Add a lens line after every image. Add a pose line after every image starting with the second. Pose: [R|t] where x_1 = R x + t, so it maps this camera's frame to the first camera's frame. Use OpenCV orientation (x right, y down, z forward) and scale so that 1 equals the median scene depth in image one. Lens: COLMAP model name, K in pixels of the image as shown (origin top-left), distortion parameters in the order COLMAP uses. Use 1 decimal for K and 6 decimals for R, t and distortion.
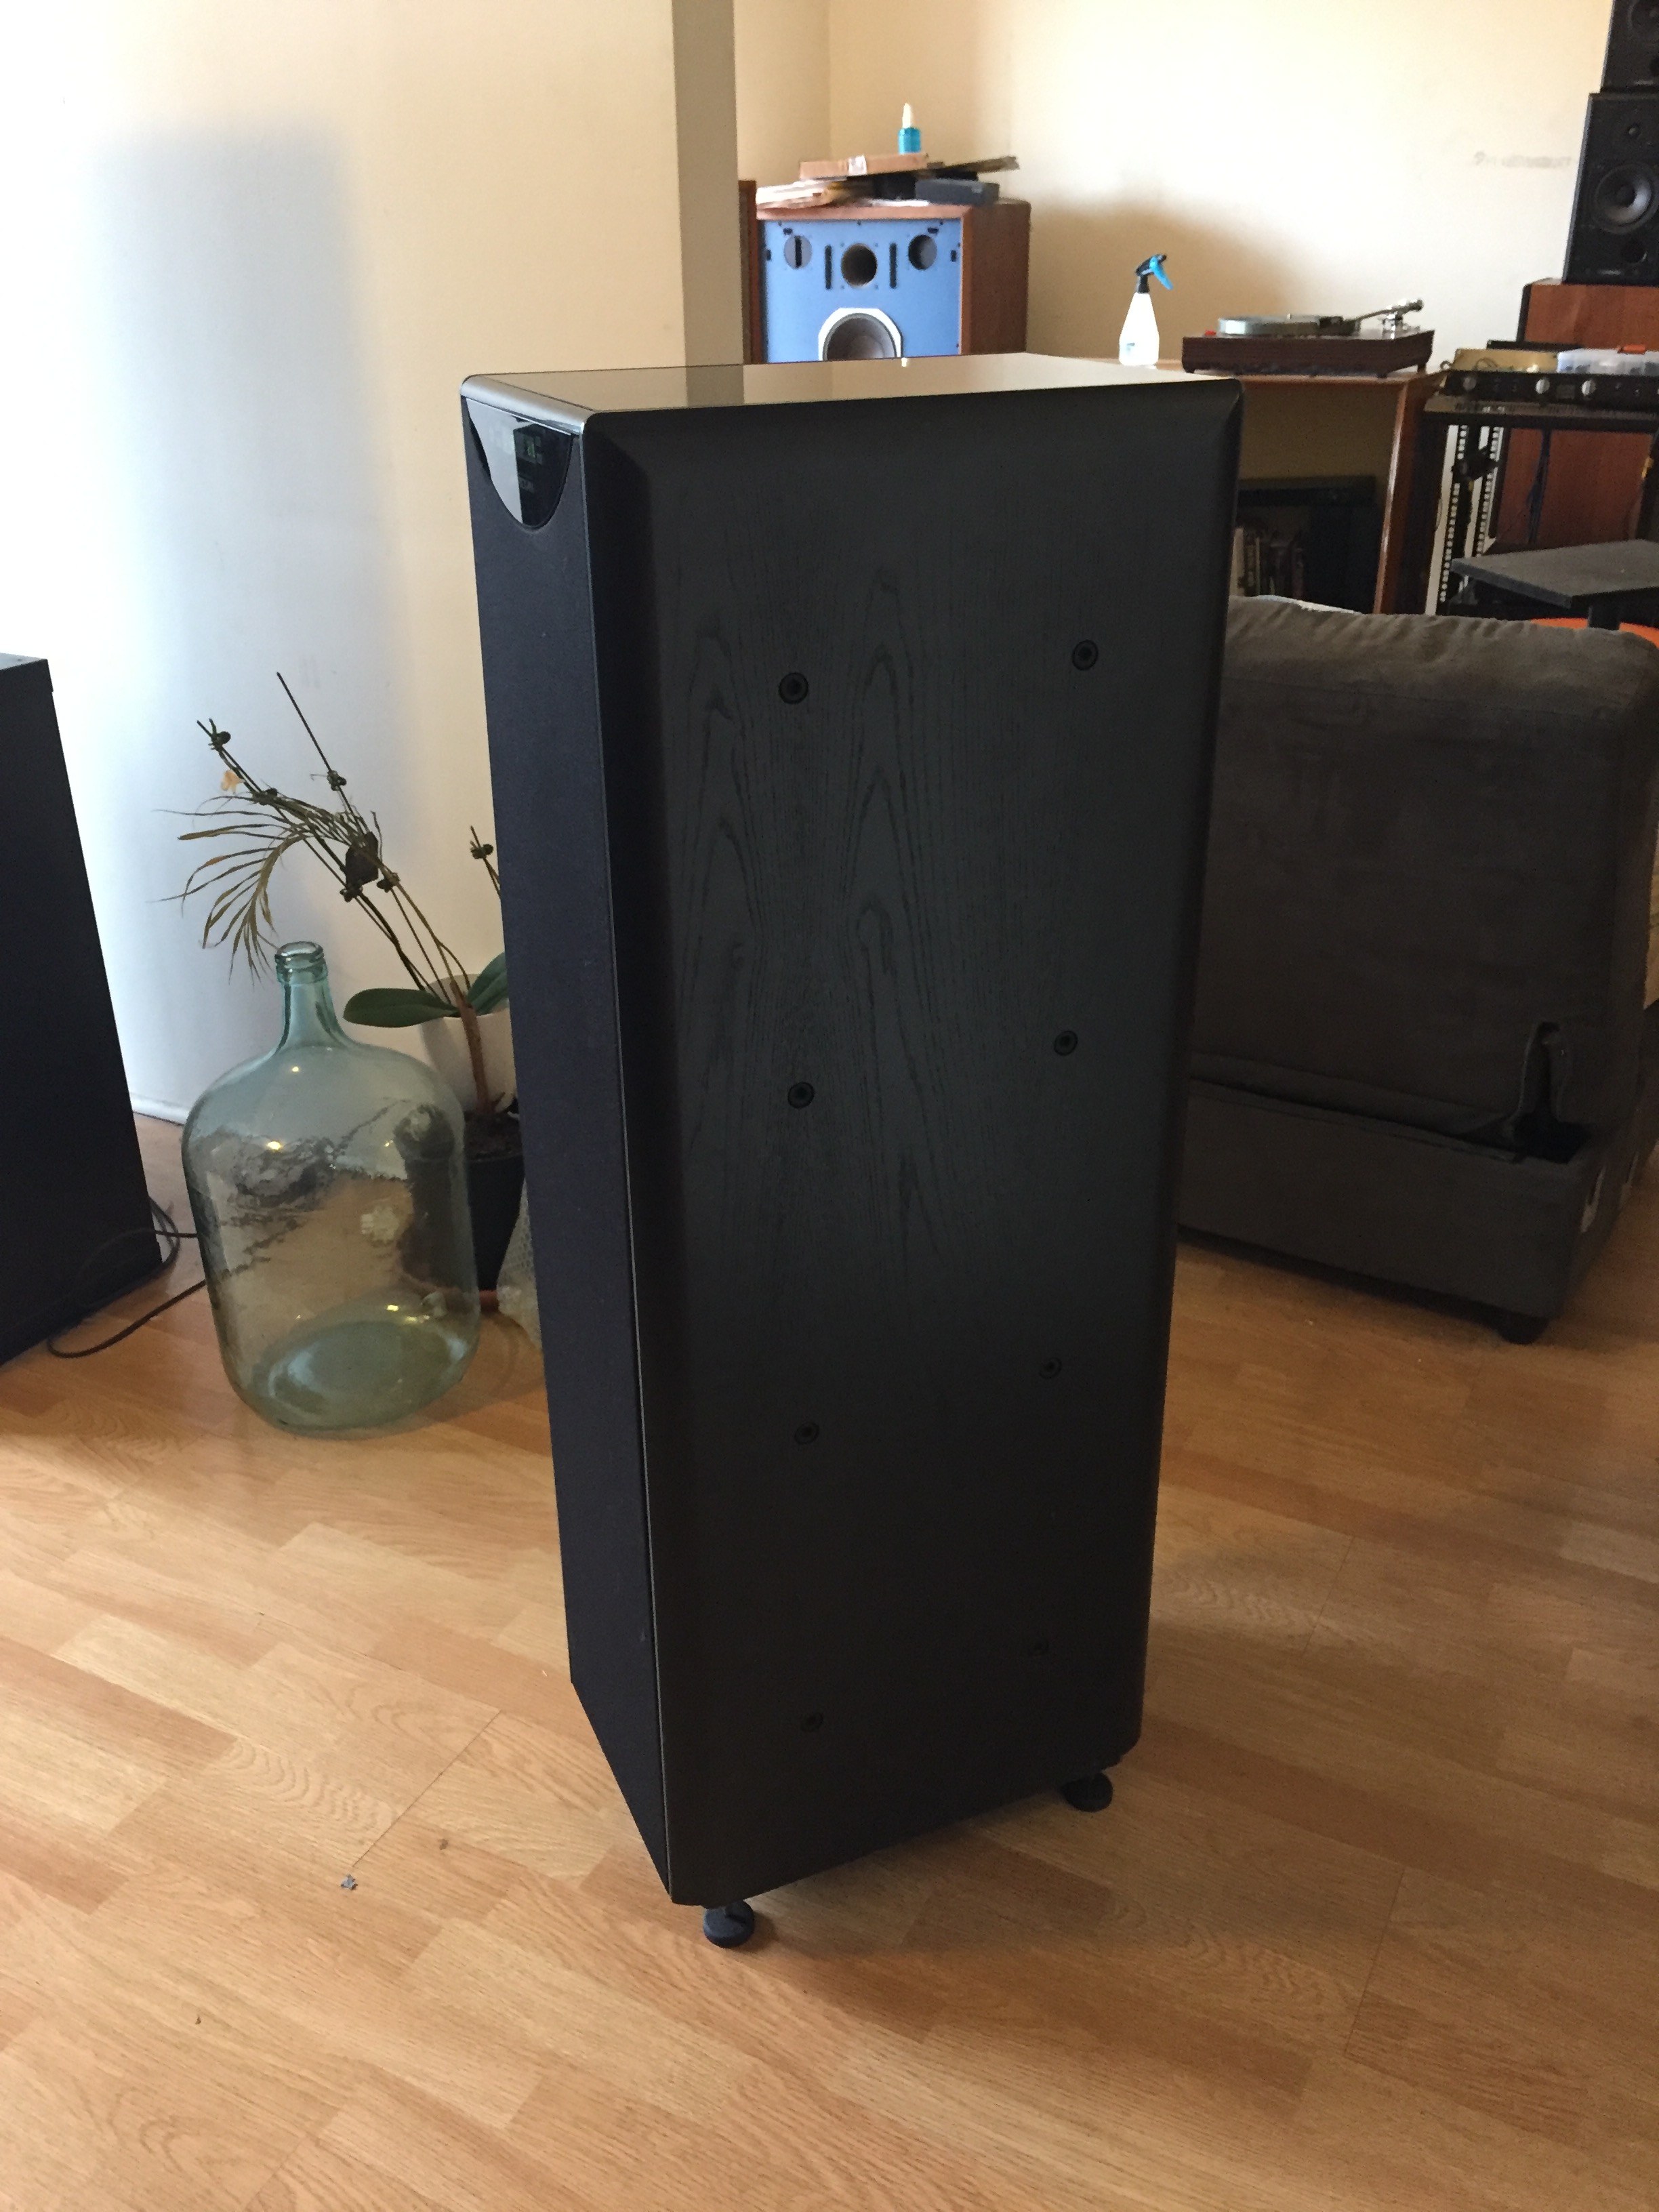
lens RADIAL K [[1867.6, 0, 829.5], [0, 1867.6, 1106.0], [0, 0, 1]] dist [0.072152, -0.088281]
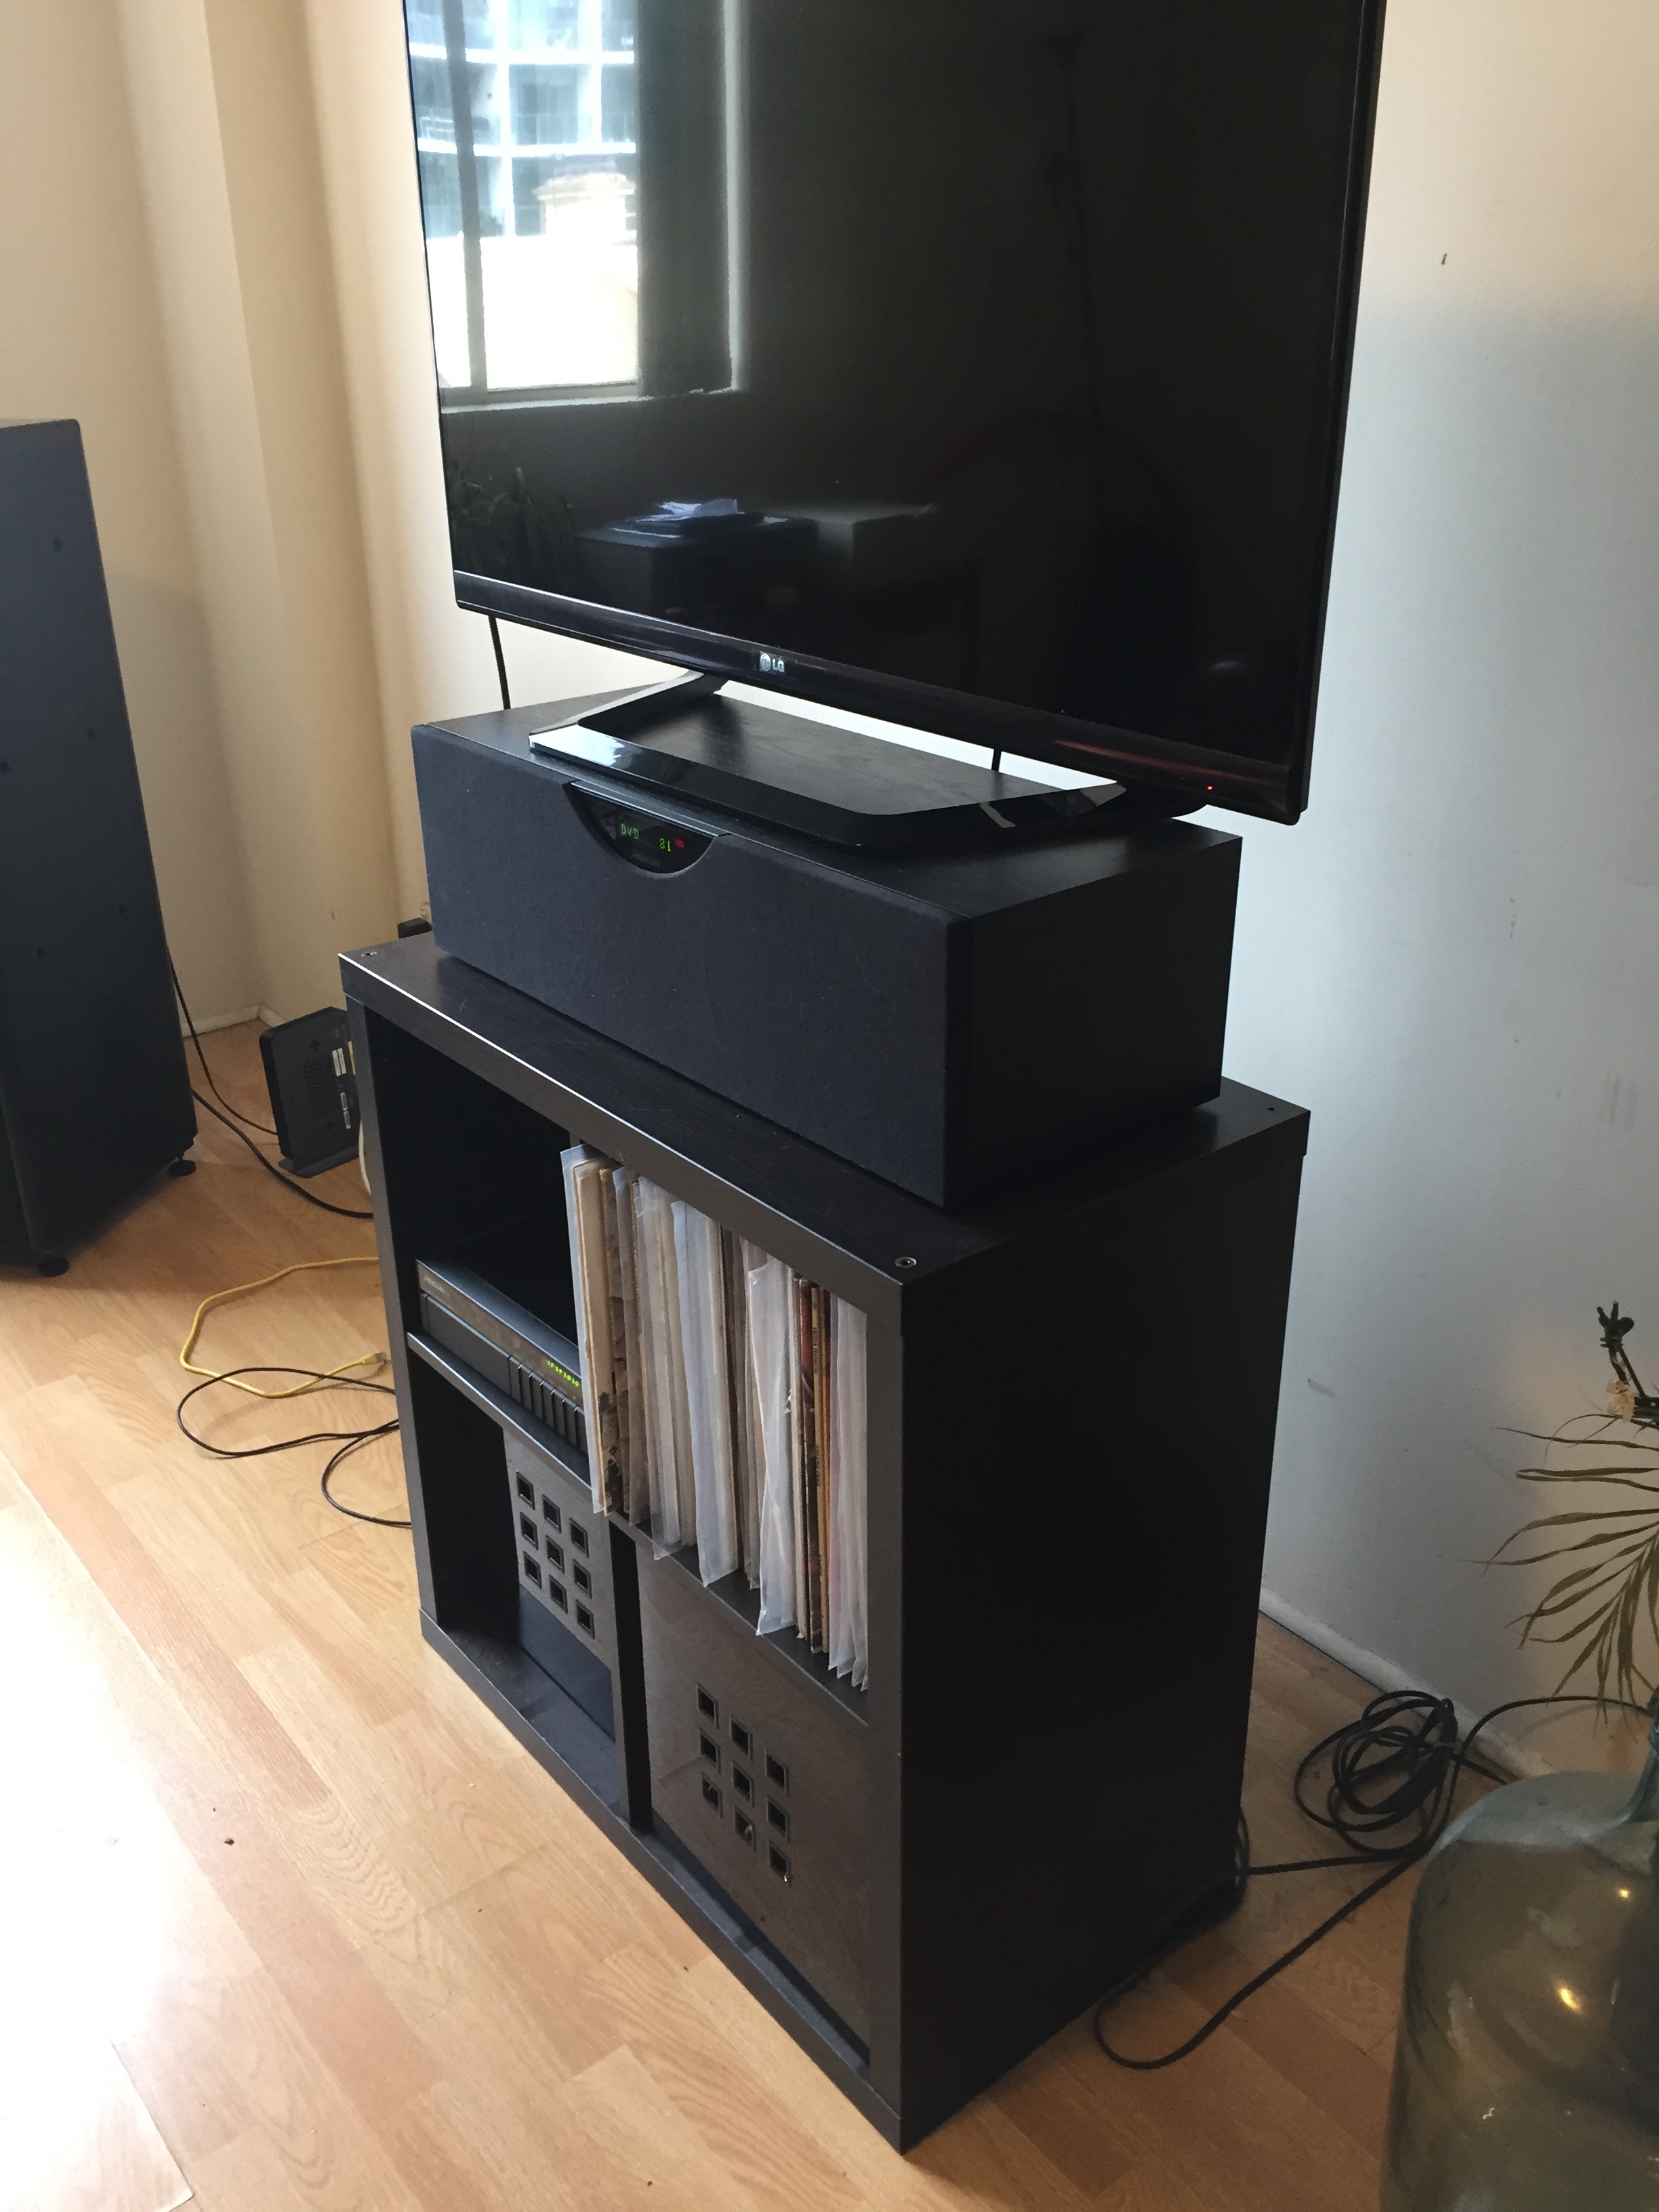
lens RADIAL K [[1867.6, 0, 829.5], [0, 1867.6, 1106.0], [0, 0, 1]] dist [0.072152, -0.088281]
pose [[0.919490, 0.165275, -0.356683, -0.343579], [-0.167264, 0.985582, 0.025498, -0.233011], [0.355754, 0.036216, 0.933878, 0.328603]]
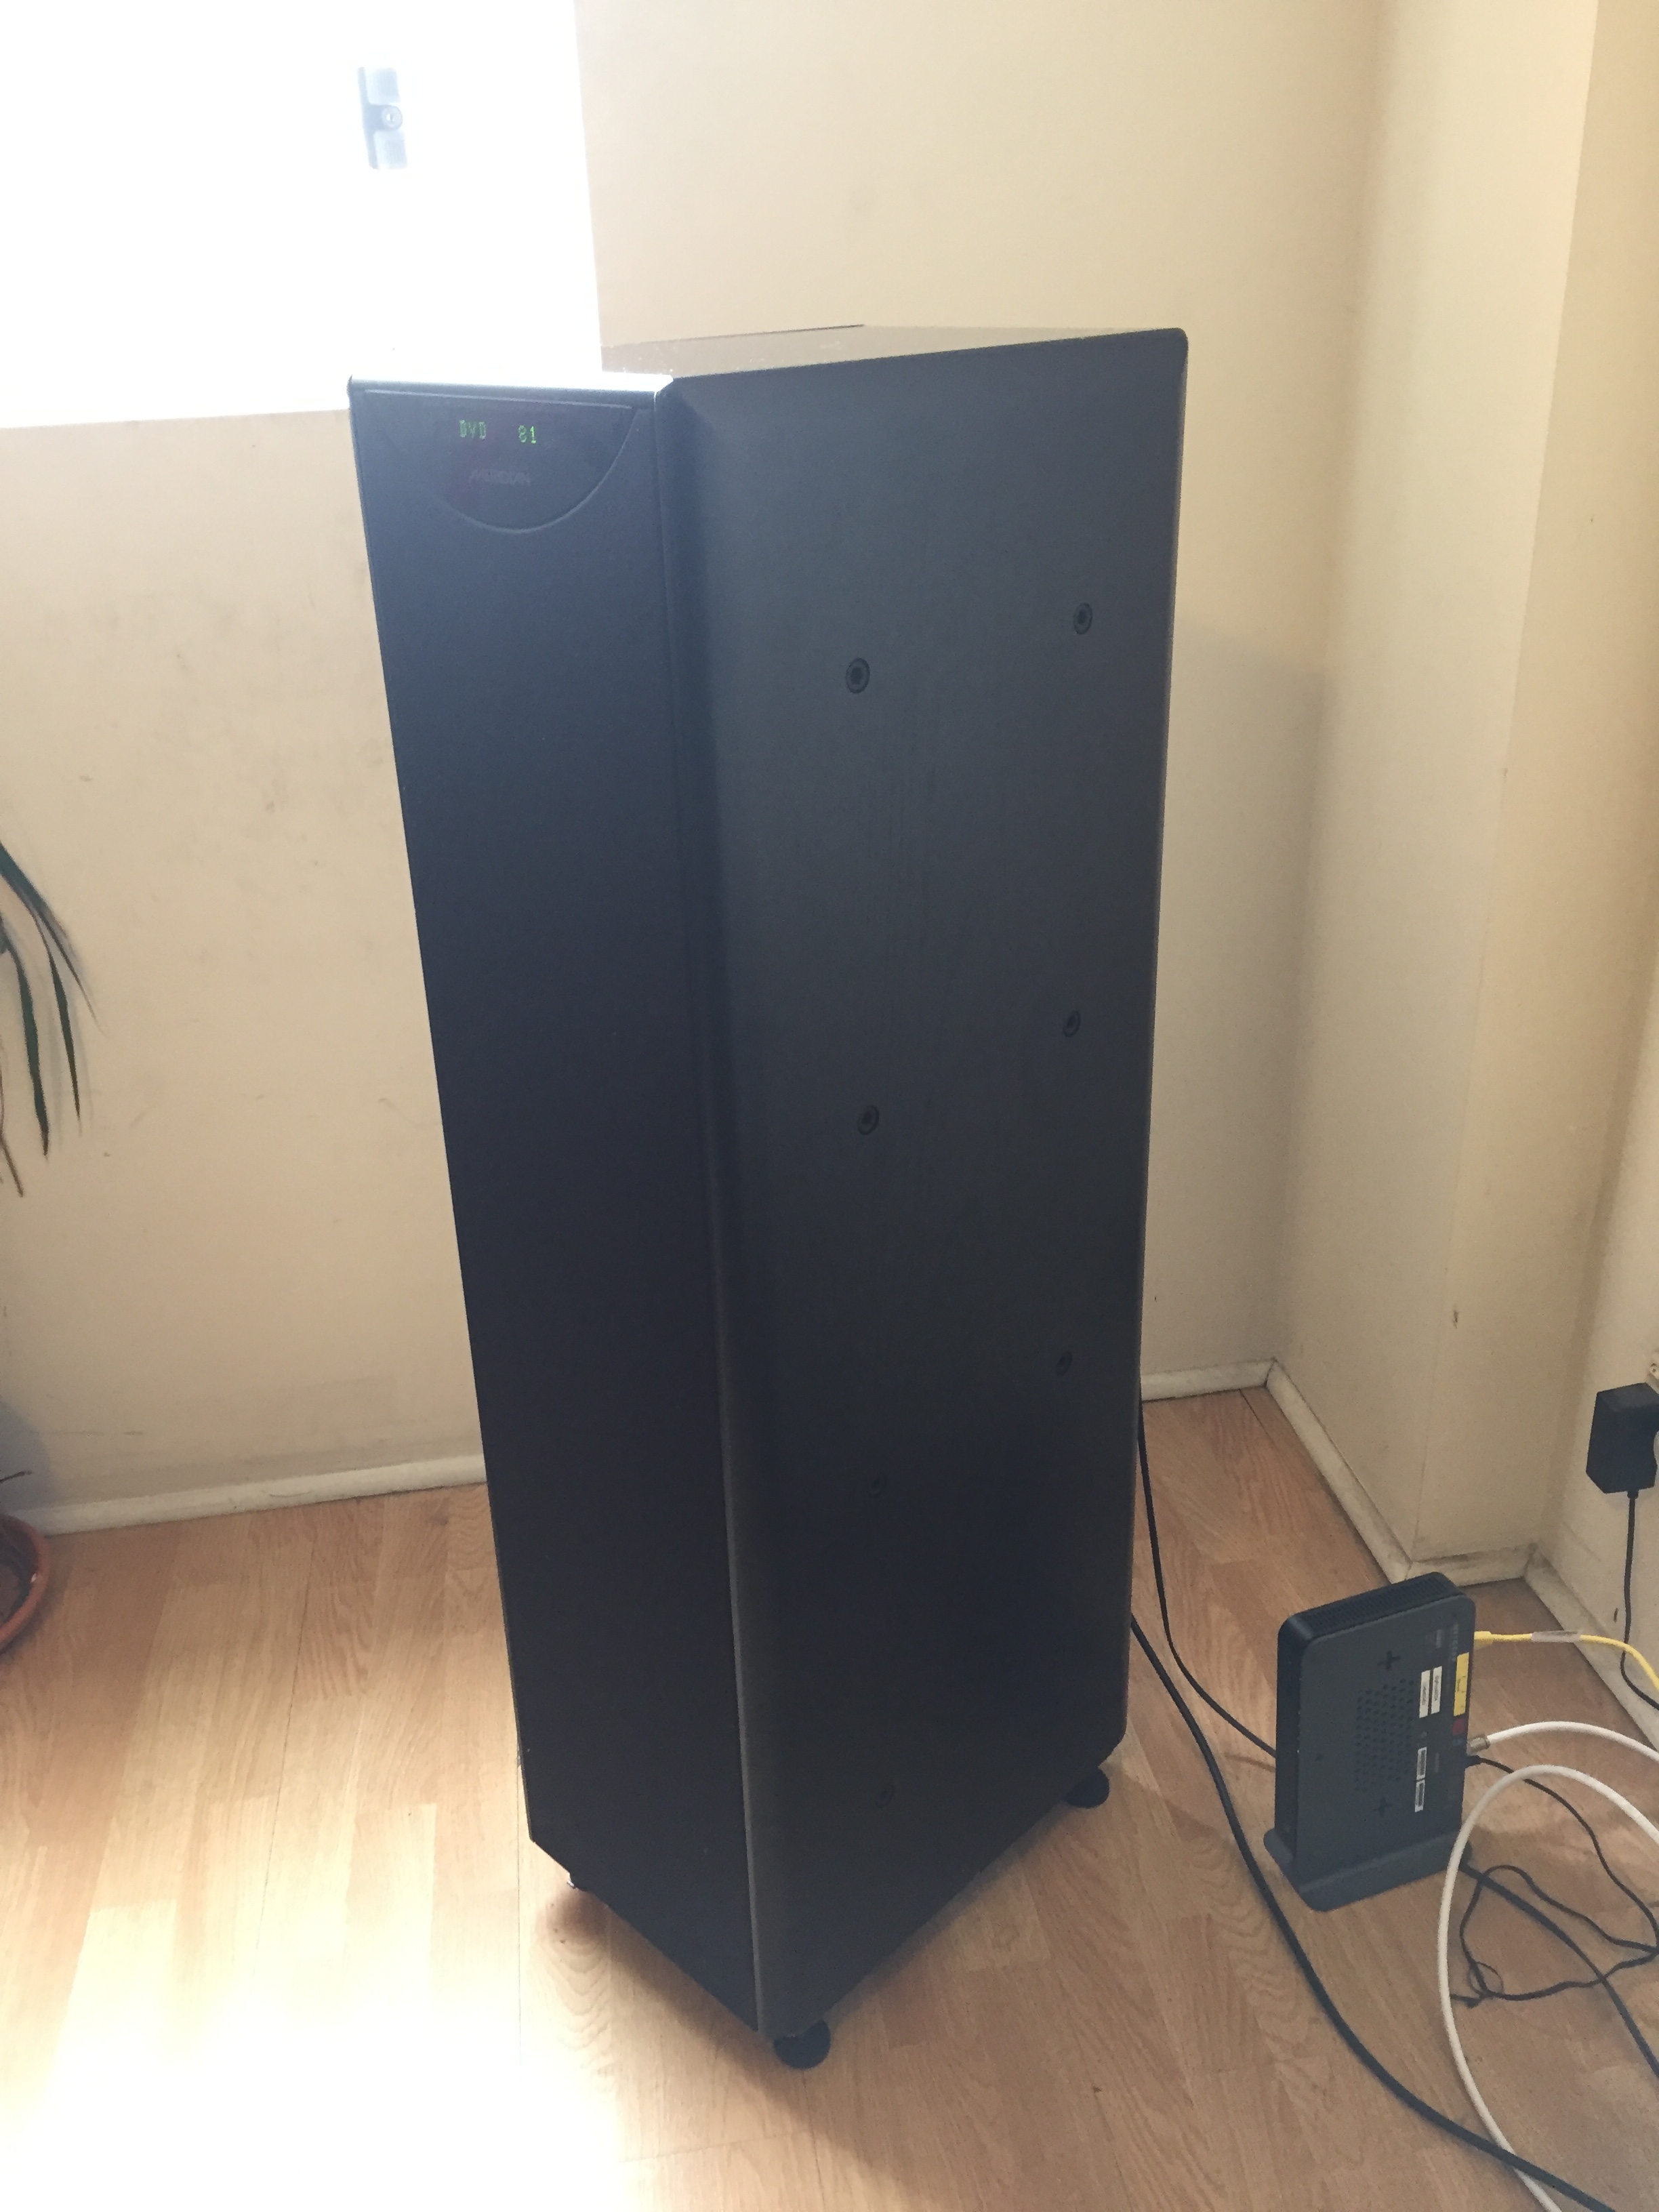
lens RADIAL K [[1867.6, 0, 829.5], [0, 1867.6, 1106.0], [0, 0, 1]] dist [0.072152, -0.088281]
pose [[0.598005, 0.328919, -0.730892, -0.921211], [-0.313521, 0.935248, 0.164366, -0.416143], [0.737628, 0.130858, 0.662406, 0.906377]]
